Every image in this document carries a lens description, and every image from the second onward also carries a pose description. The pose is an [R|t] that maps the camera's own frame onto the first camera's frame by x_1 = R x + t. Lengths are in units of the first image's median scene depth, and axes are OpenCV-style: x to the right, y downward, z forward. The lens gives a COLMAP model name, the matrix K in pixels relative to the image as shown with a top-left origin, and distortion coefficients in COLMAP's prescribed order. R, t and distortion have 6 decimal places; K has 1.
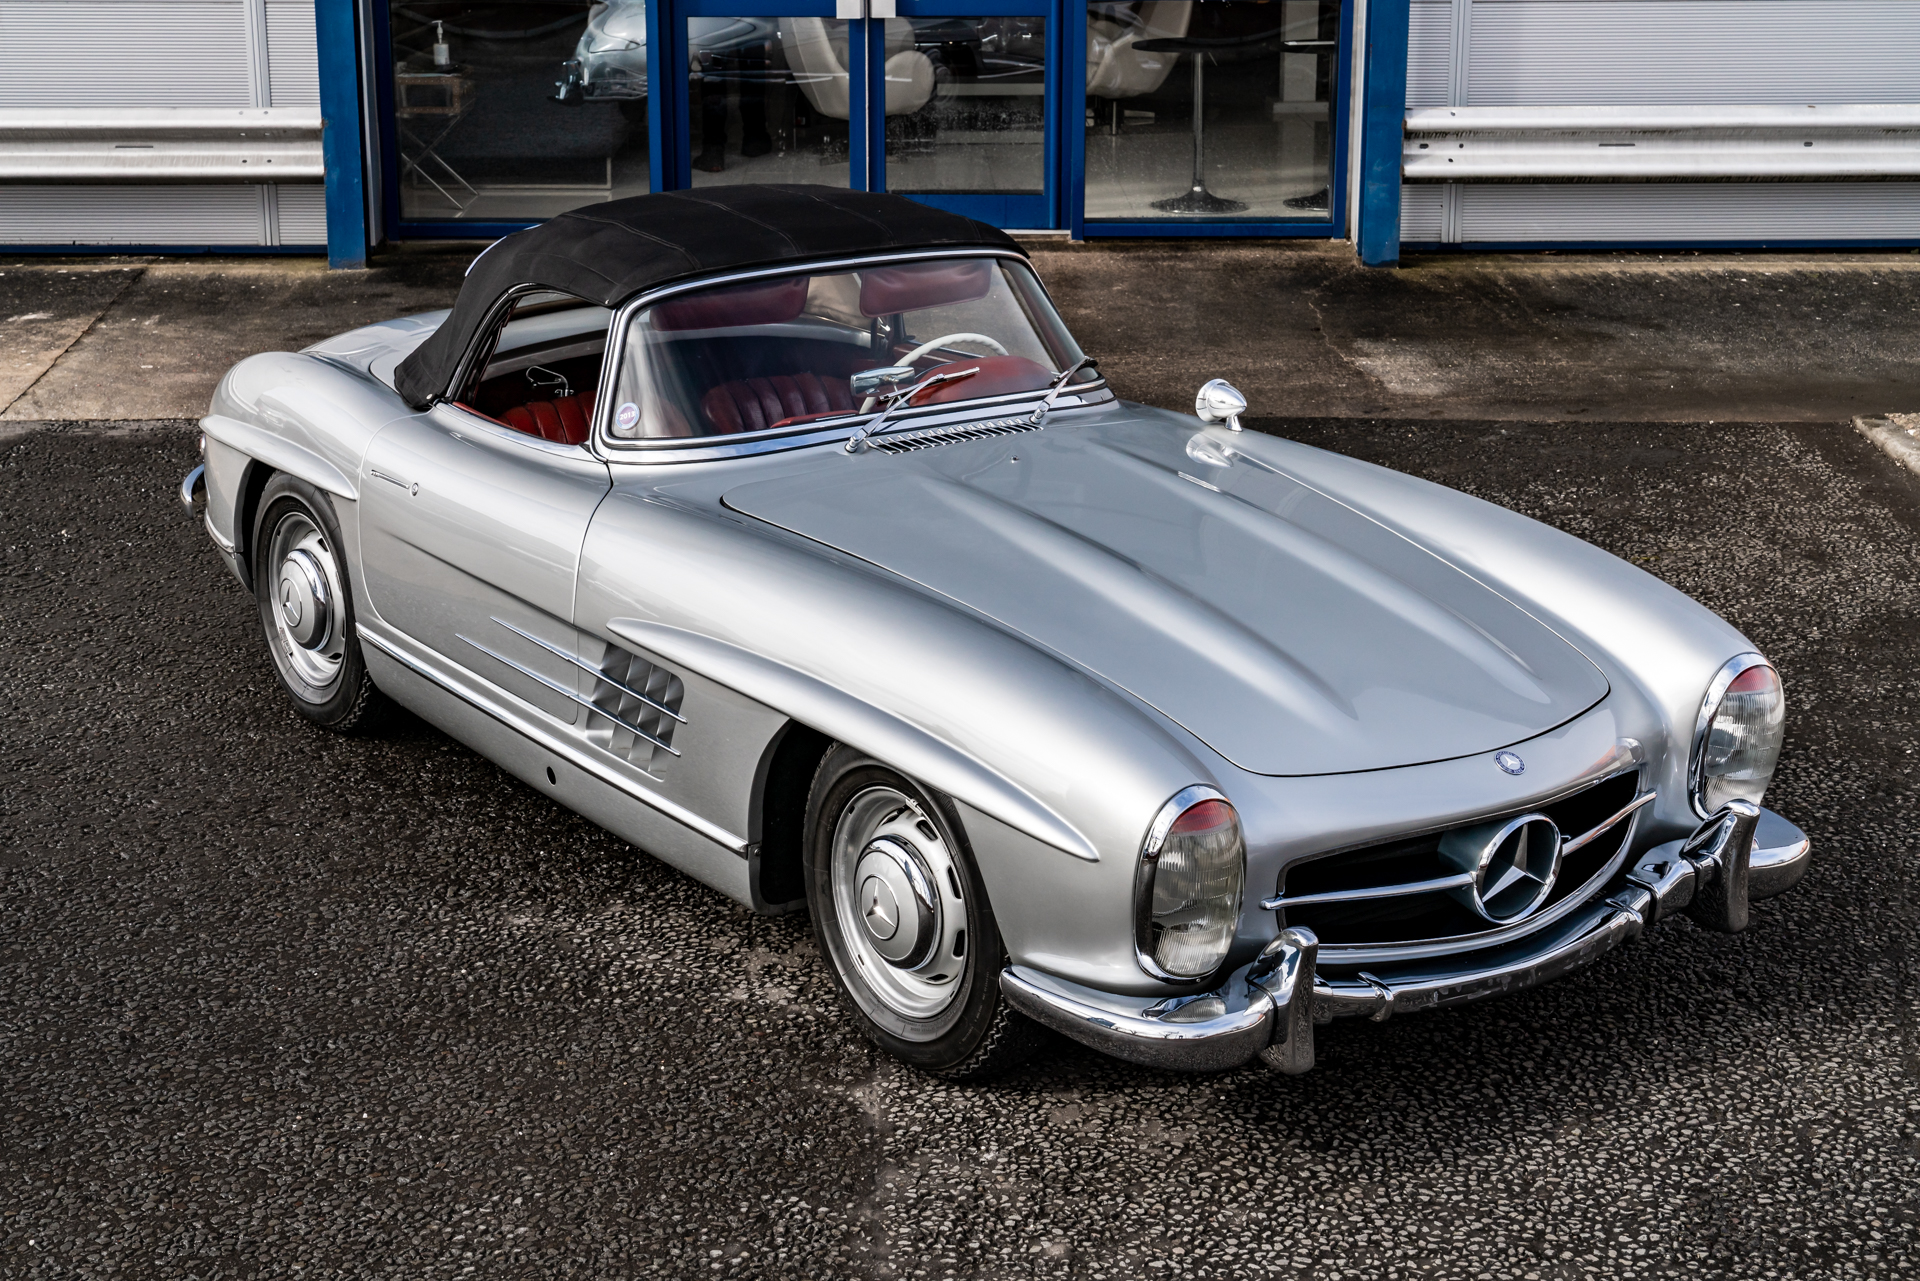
lens RADIAL K [[3058.4, 0, 960.0], [0, 3058.4, 640.5], [0, 0, 1]] dist [0.012810, 0.095690]
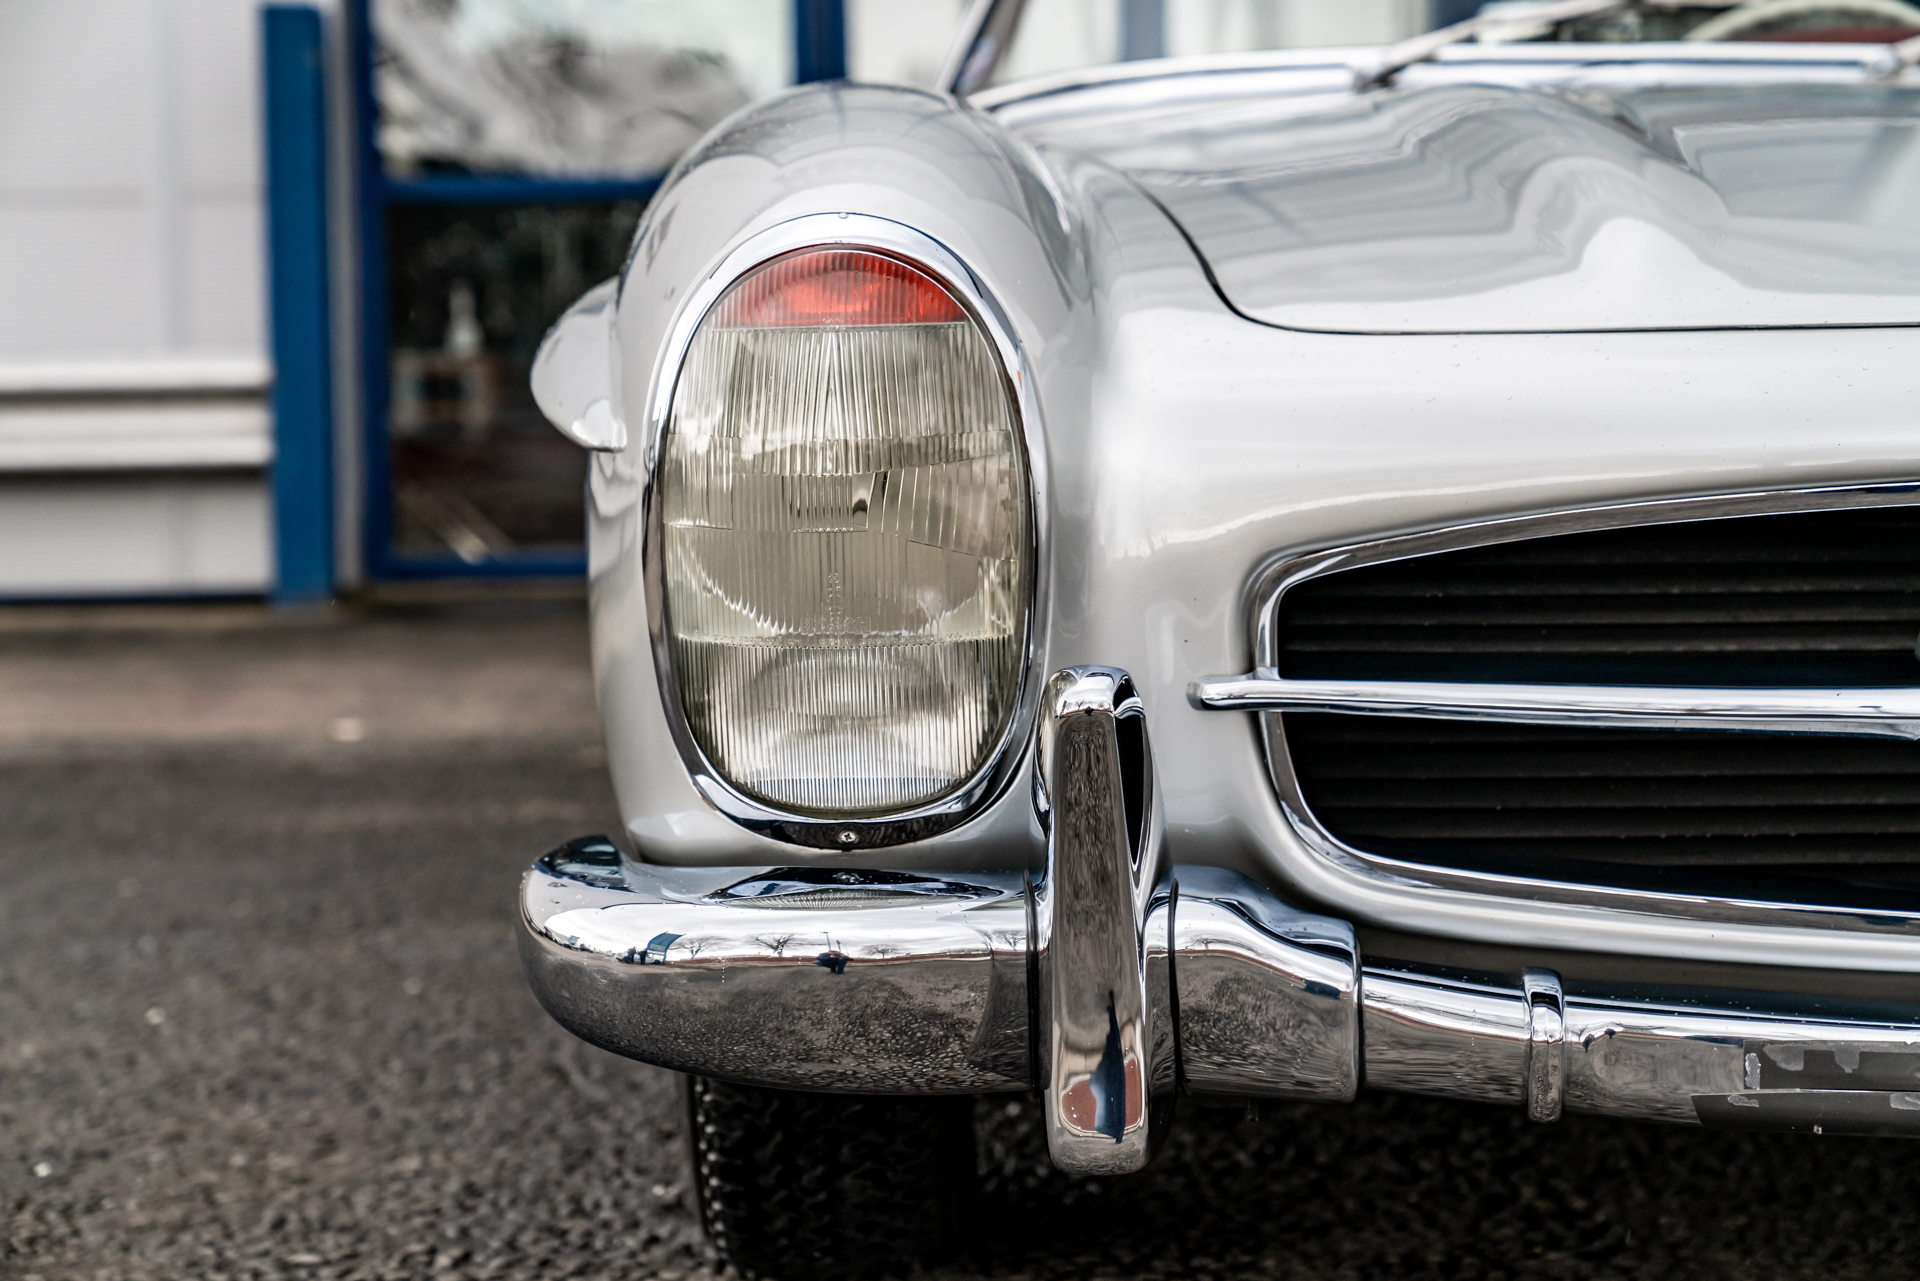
lens RADIAL K [[3729.6, 0, 959.6], [0, 3729.6, 640.0], [0, 0, 1]] dist [0.017319, 0.079458]
pose [[0.999362, -0.016784, -0.031527, -0.093069], [0.009026, 0.972731, -0.231761, 0.112041], [0.034557, 0.231329, 0.972262, 0.570414]]
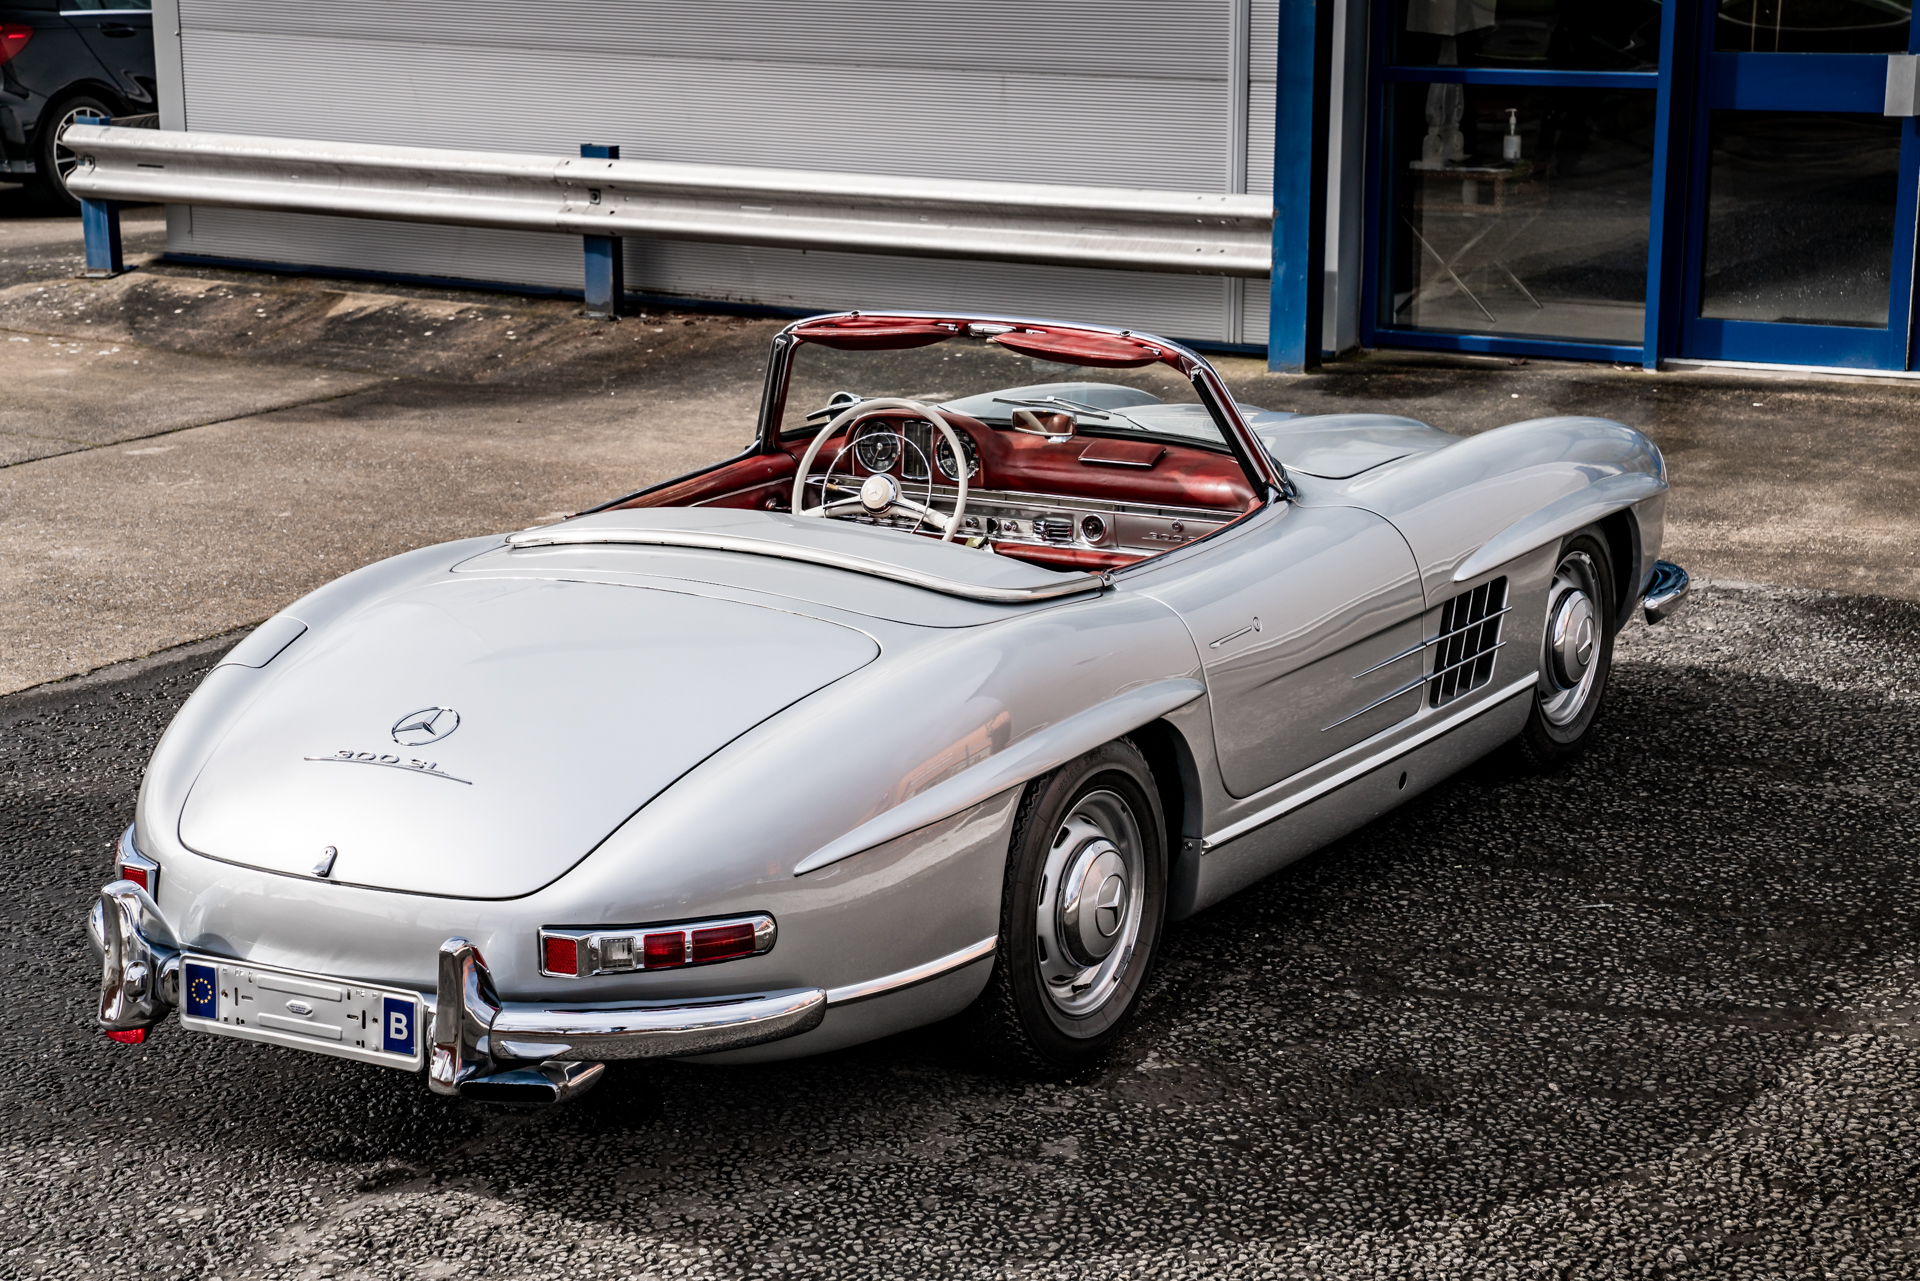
lens RADIAL K [[3743.0, 0, 968.8], [0, 3743.0, 645.6], [0, 0, 1]] dist [0.308659, 0.434549]
pose [[0.847806, 0.114122, -0.517881, 0.615220], [-0.147616, 0.988759, -0.023771, -0.000509], [0.509347, 0.096601, 0.855122, 0.001198]]
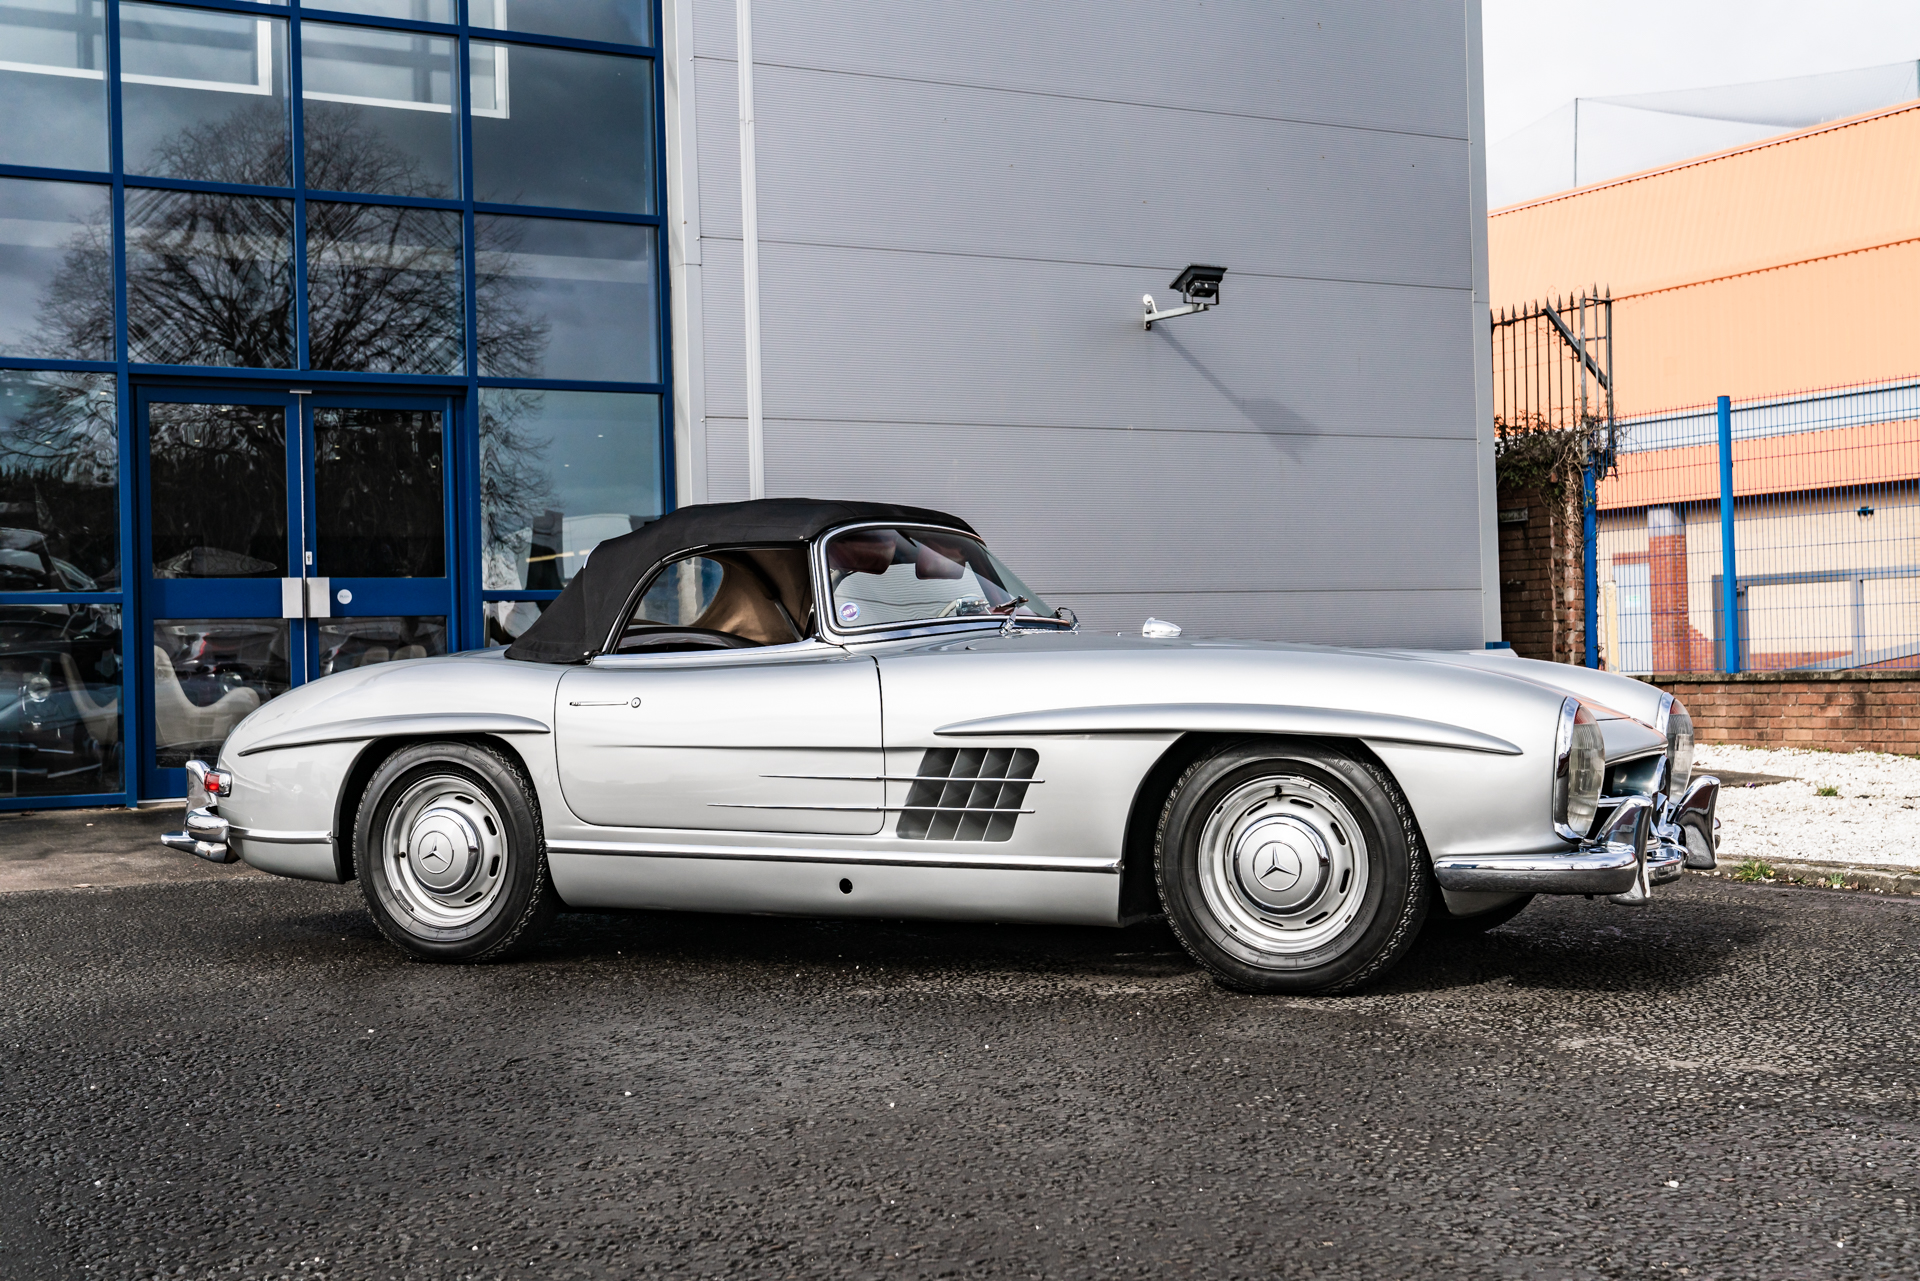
lens RADIAL K [[2467.5, 0, 960.0], [0, 2467.5, 640.5], [0, 0, 1]] dist [0.015047, 0.010540]
pose [[0.876626, -0.017970, 0.480837, -0.561296], [0.162432, 0.951694, -0.260567, 0.213068], [-0.452927, 0.306523, 0.837198, 0.117041]]
